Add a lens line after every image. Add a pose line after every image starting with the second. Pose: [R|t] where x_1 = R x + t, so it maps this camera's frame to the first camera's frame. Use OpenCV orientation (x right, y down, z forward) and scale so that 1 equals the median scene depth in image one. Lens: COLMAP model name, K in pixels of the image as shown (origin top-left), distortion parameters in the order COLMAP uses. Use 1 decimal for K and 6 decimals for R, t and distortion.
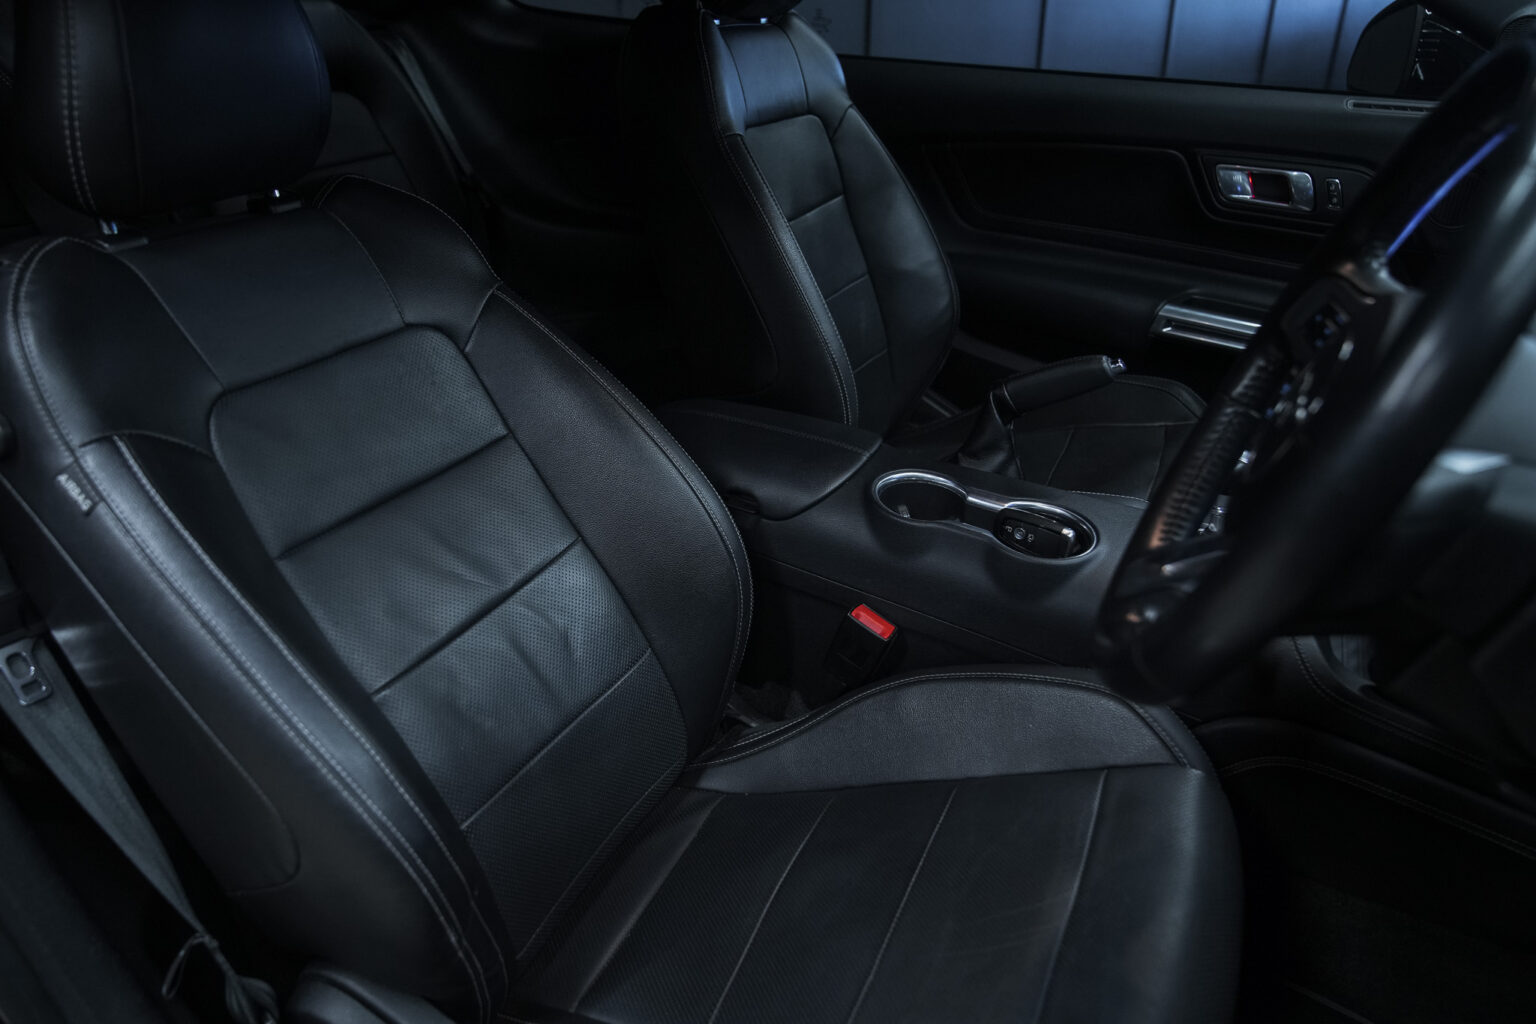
lens RADIAL K [[1068.4, 0, 768.0], [0, 1068.4, 512.0], [0, 0, 1]] dist [-0.083654, 0.000666]
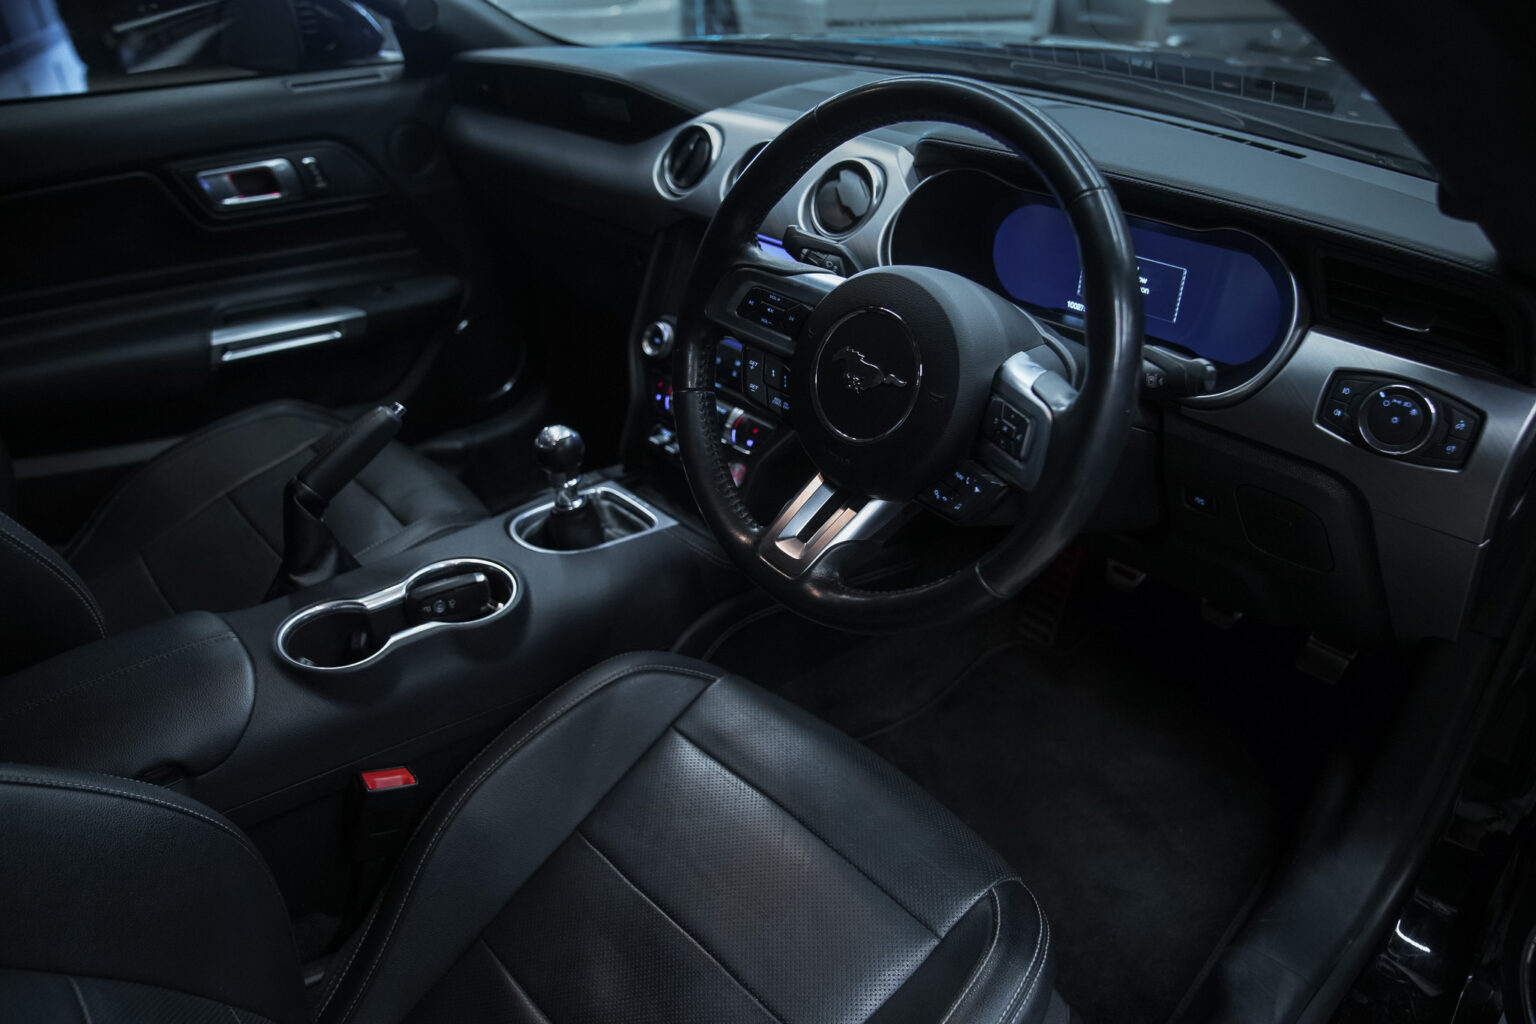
lens RADIAL K [[1068.4, 0, 768.0], [0, 1068.4, 512.0], [0, 0, 1]] dist [-0.083654, 0.000666]
pose [[0.343867, -0.475629, 0.809649, -0.373531], [0.402833, 0.853578, 0.330348, -0.235166], [-0.848222, 0.212558, 0.485117, 0.250487]]
